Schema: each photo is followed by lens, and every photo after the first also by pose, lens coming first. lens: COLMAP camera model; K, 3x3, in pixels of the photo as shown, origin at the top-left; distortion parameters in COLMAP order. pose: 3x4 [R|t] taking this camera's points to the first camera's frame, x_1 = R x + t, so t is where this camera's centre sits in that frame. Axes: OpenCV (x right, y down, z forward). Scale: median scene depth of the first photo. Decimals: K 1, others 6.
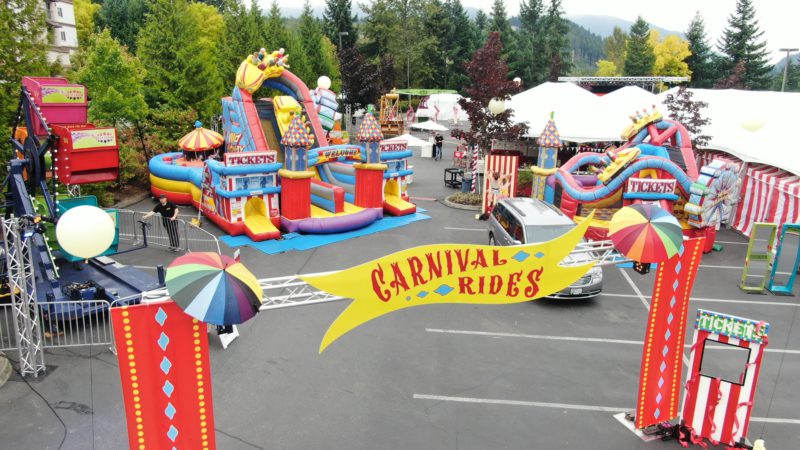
lens RADIAL K [[558.4, 0, 404.7], [0, 558.4, 224.9], [0, 0, 1]] dist [-0.033192, -0.000440]
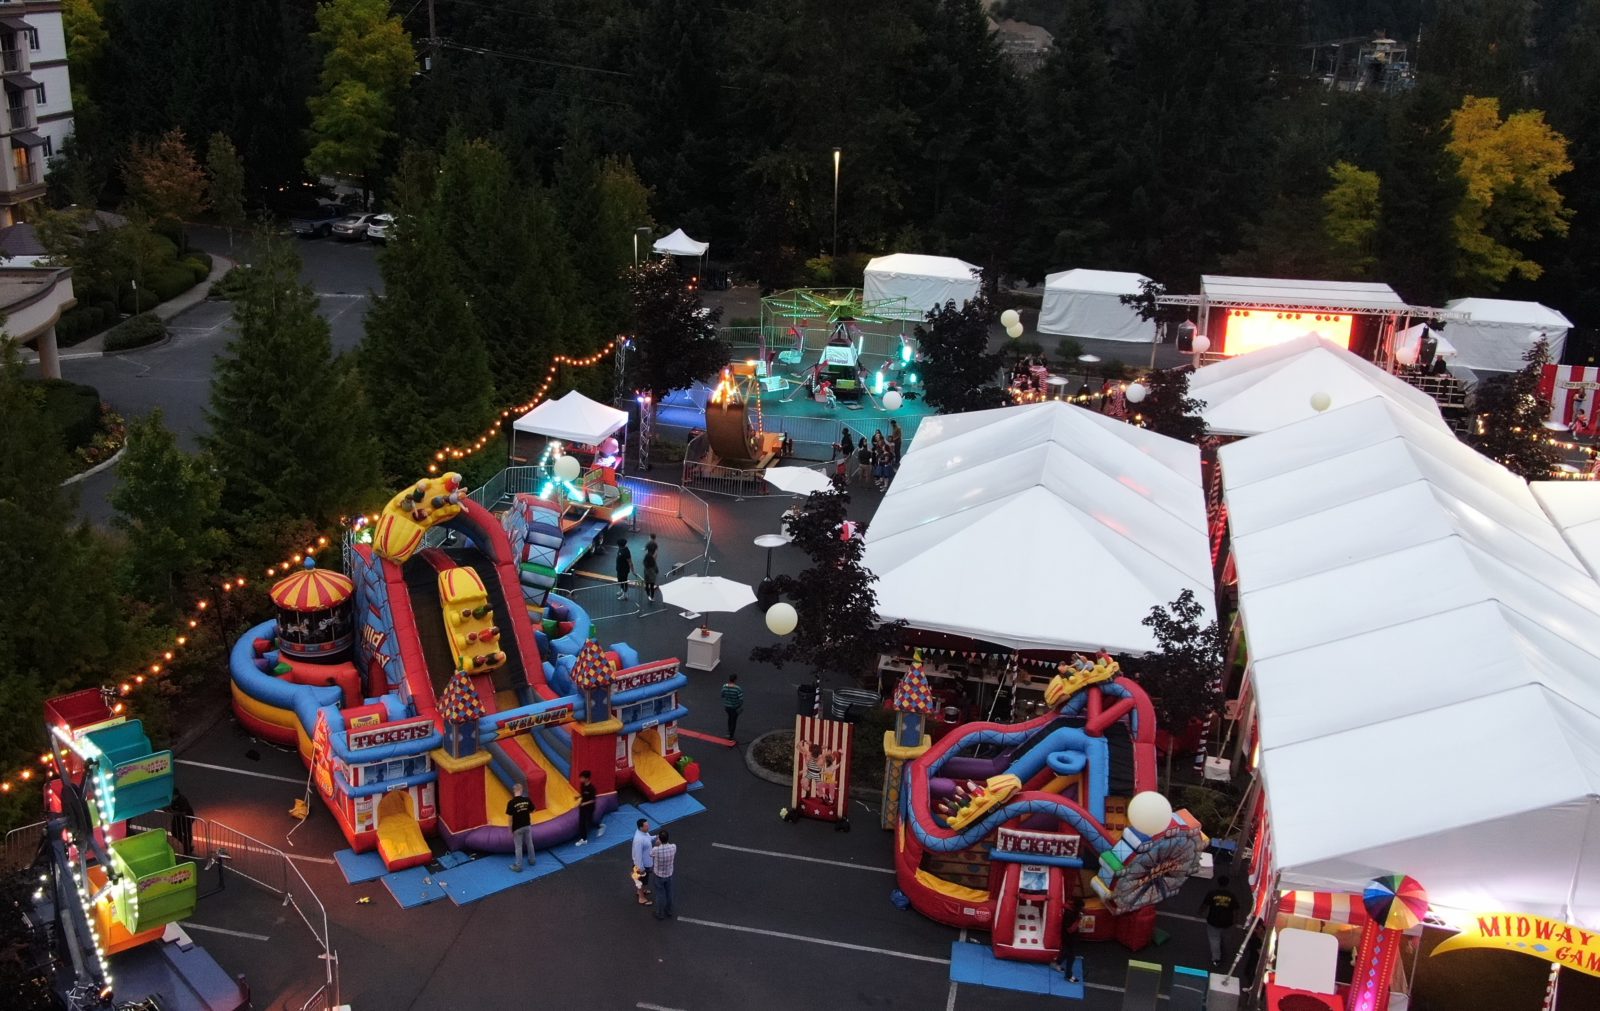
lens RADIAL K [[1542.3, 0, 700.0], [0, 1542.3, 509.1], [0, 0, 1]] dist [-0.015069, 0.000000]
pose [[0.990233, 0.049634, -0.130287, 0.241088], [-0.040652, 0.996668, 0.070717, -0.440344], [0.133363, -0.064730, 0.988951, -0.549752]]
